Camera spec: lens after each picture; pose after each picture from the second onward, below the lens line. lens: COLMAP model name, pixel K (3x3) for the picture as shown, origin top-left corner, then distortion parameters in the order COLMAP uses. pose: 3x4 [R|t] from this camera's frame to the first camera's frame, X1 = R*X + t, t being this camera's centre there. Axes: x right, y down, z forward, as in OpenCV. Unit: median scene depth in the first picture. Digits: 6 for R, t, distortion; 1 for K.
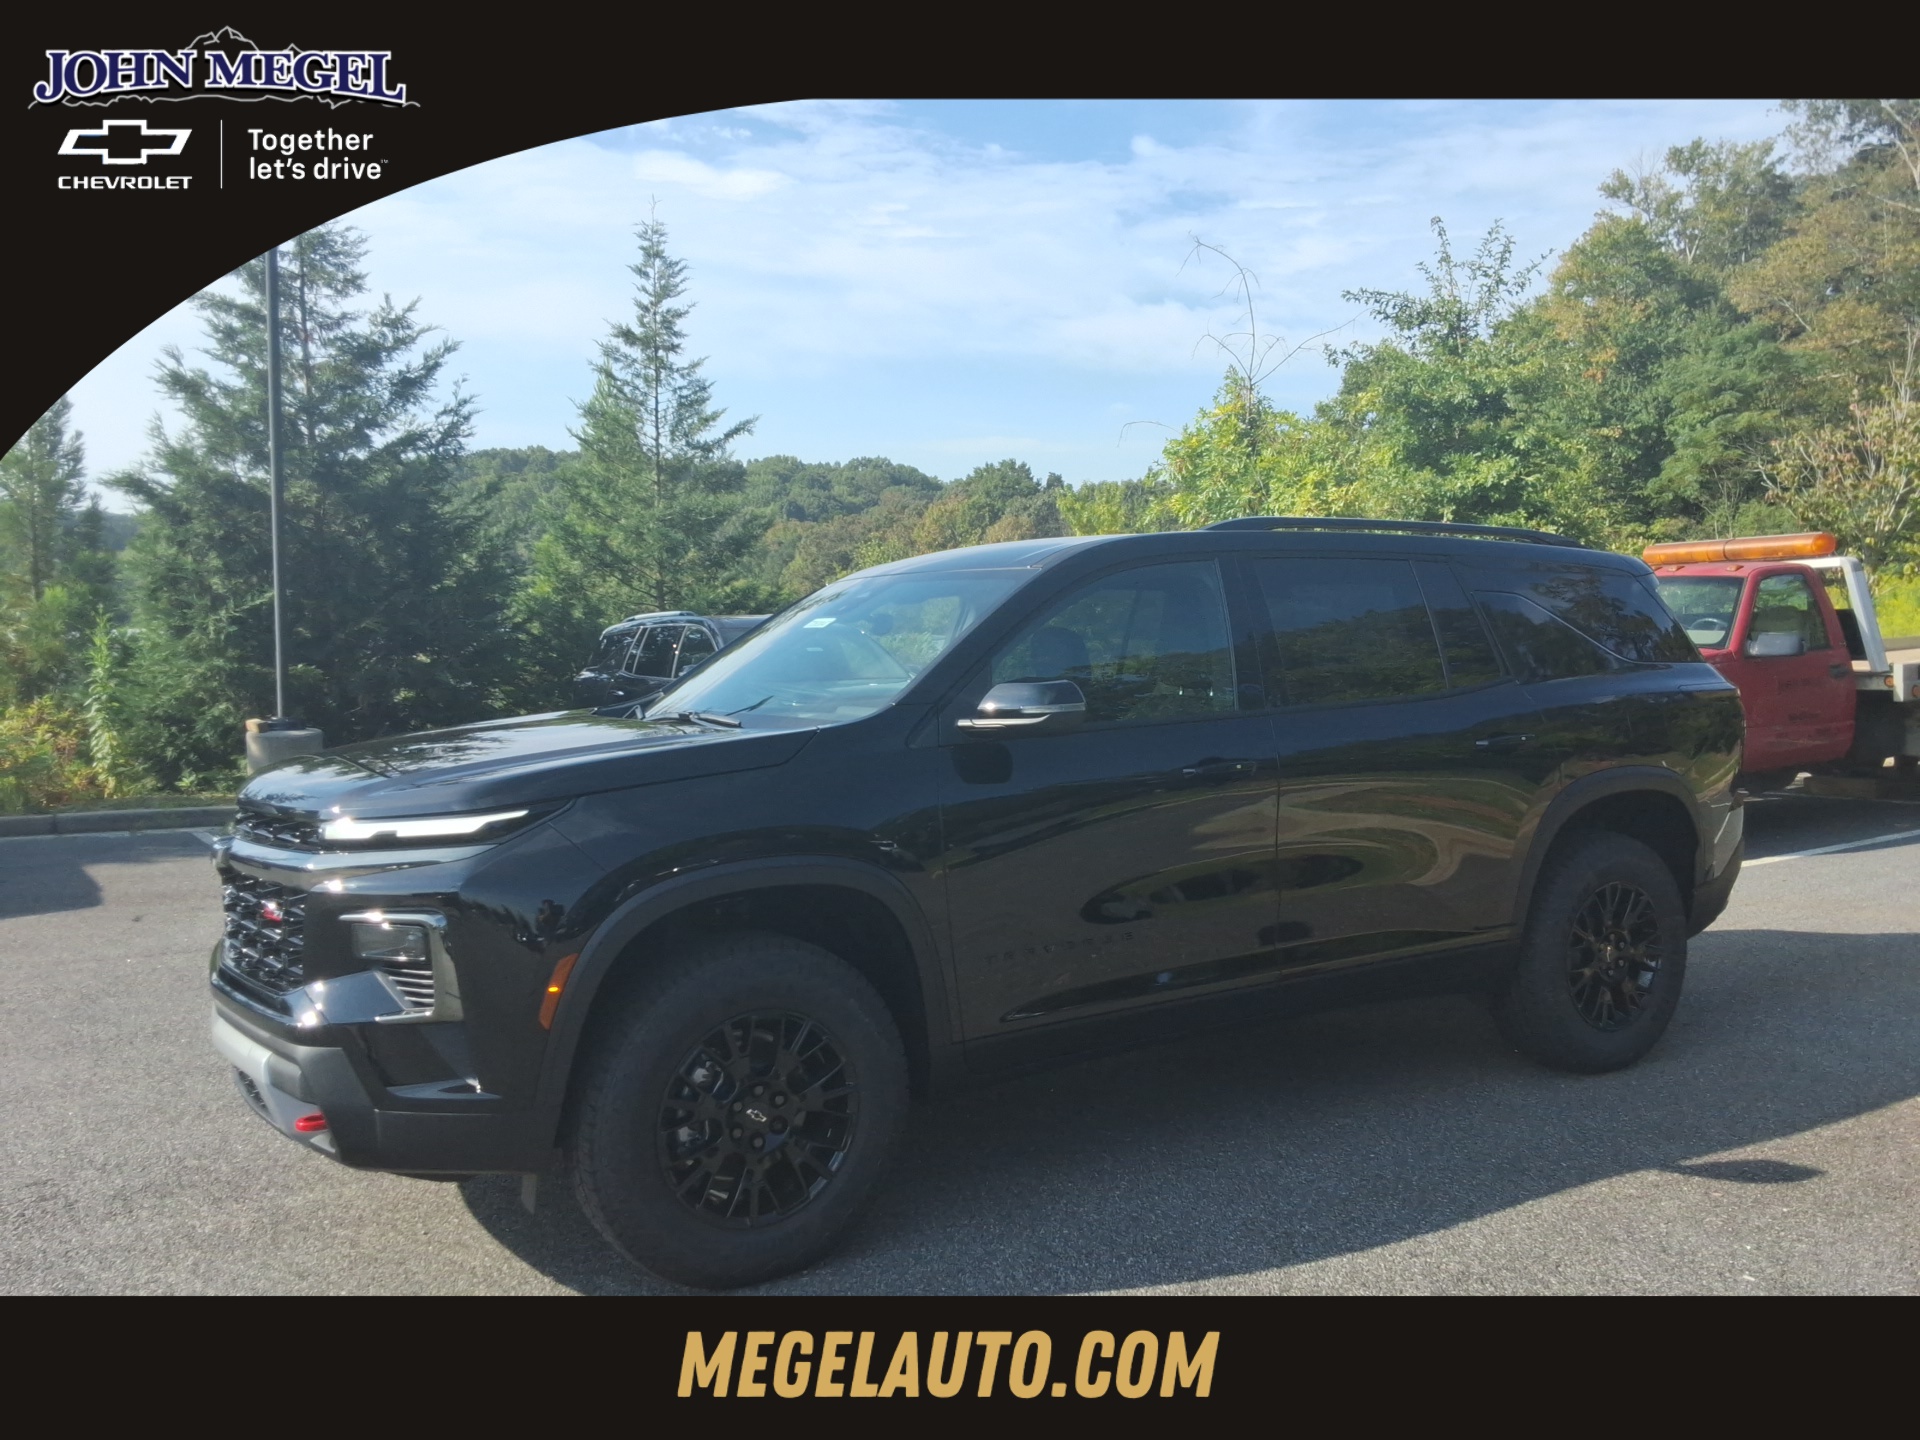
lens RADIAL K [[1546.5, 0, 962.2], [0, 1546.5, 733.9], [0, 0, 1]] dist [0.106026, -0.166707]
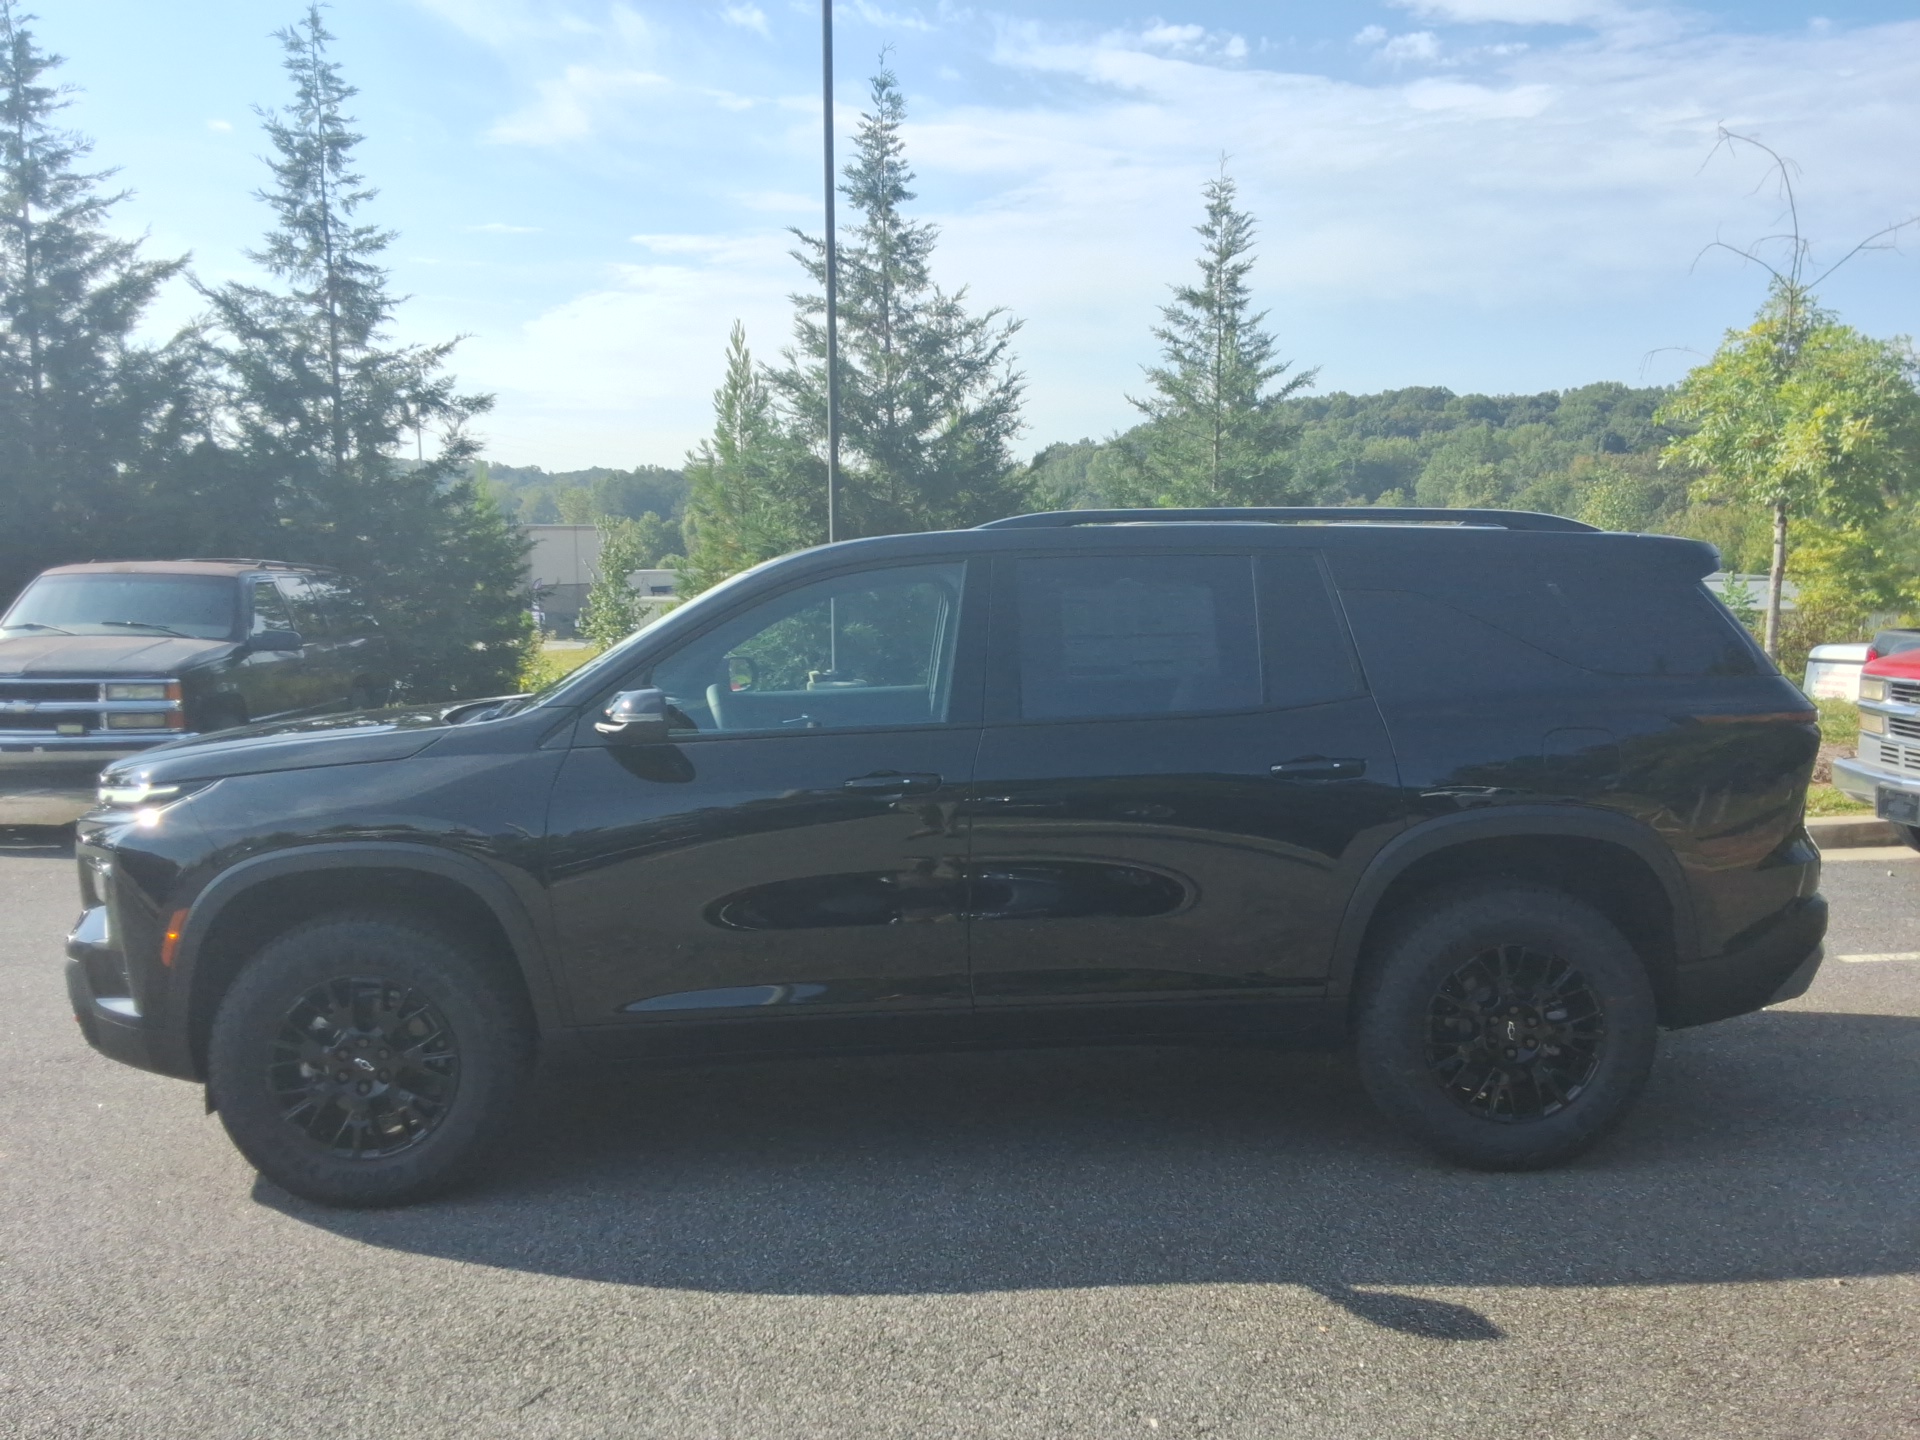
lens RADIAL K [[1546.5, 0, 979.8], [0, 1546.5, 732.0], [0, 0, 1]] dist [0.106026, -0.166707]
pose [[0.872418, 0.046283, -0.486564, 0.189830], [-0.029291, 0.998668, 0.042476, -0.014369], [0.487882, -0.022805, 0.872612, 0.051055]]
